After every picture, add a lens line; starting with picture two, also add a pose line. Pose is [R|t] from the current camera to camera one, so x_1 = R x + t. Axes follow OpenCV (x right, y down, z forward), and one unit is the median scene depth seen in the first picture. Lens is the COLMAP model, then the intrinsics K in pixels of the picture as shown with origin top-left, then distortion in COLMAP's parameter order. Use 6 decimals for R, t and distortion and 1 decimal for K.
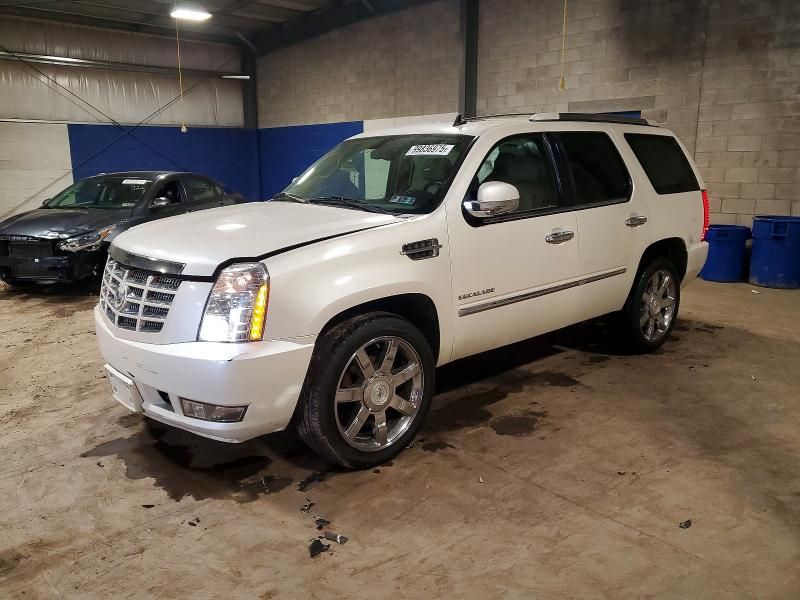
lens RADIAL K [[638.5, 0, 383.2], [0, 638.5, 299.7], [0, 0, 1]] dist [0.006302, -0.001790]
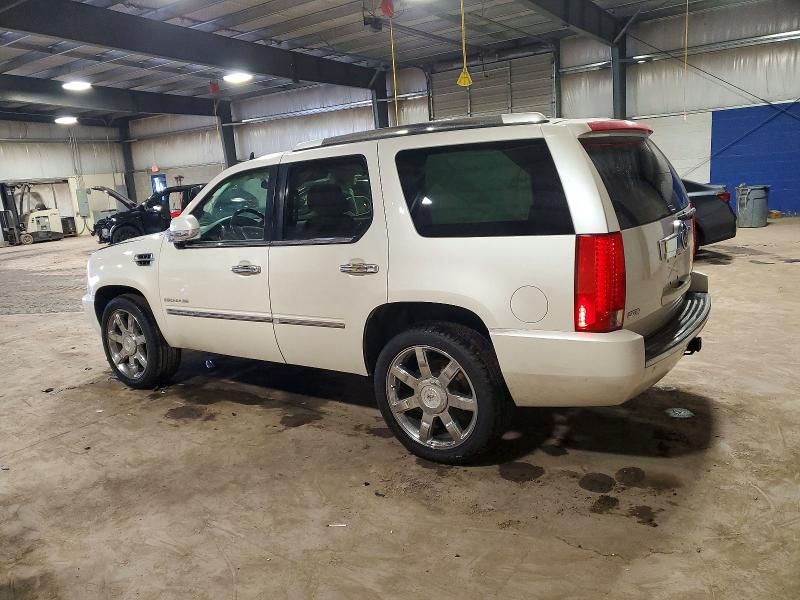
lens RADIAL K [[638.5, 0, 383.2], [0, 638.5, 299.7], [0, 0, 1]] dist [0.006302, -0.001790]
pose [[0.213543, 0.184070, -0.959436, 1.331013], [-0.136854, 0.978042, 0.157180, -0.244287], [0.967301, 0.097738, 0.234044, 0.981300]]
